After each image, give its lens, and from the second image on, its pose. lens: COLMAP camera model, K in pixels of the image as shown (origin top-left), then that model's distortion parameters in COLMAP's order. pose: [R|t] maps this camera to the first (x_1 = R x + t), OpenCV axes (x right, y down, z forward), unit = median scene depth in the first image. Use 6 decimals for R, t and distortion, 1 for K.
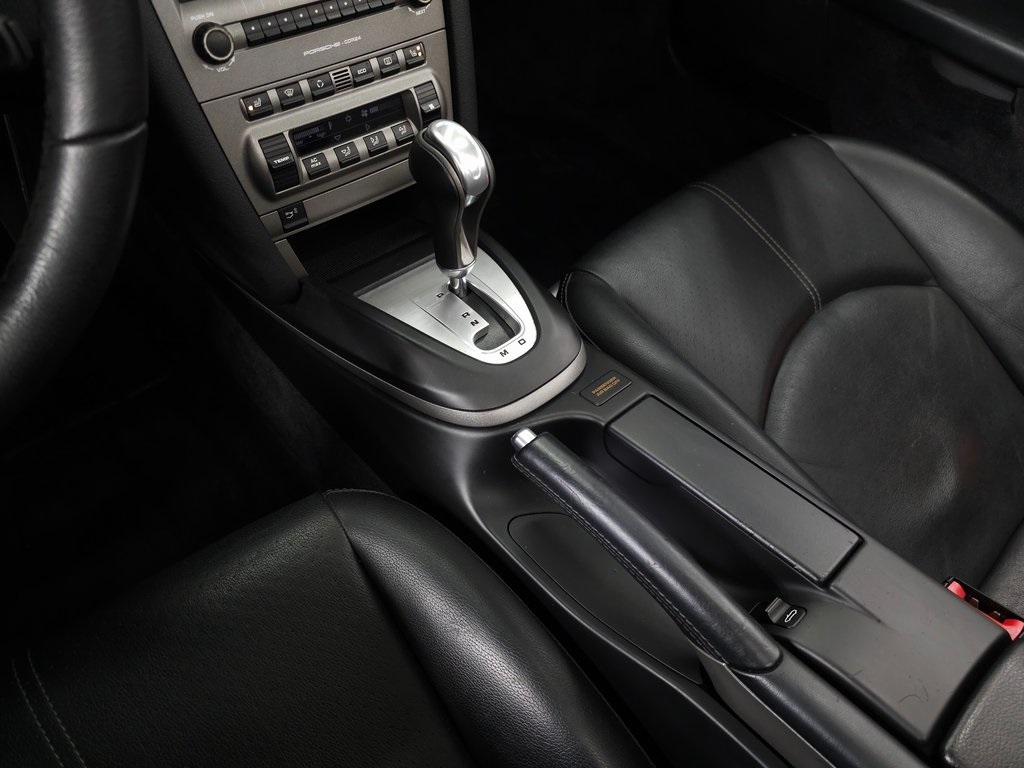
lens RADIAL K [[695.1, 0, 512.3], [0, 695.1, 391.7], [0, 0, 1]] dist [0.022899, -0.027256]
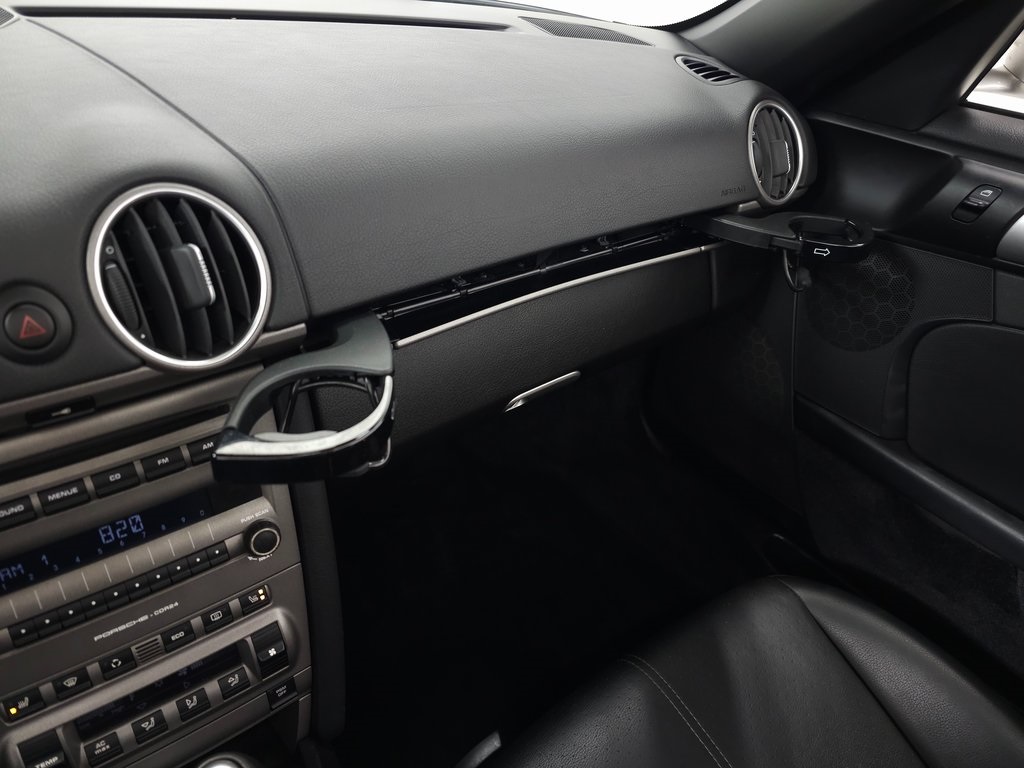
lens RADIAL K [[695.1, 0, 508.2], [0, 695.1, 383.5], [0, 0, 1]] dist [0.022899, -0.027256]
pose [[0.995604, 0.046897, -0.081075, 0.241939], [-0.069127, 0.951997, -0.298201, -0.524404], [0.063199, 0.302494, 0.951054, 0.117396]]
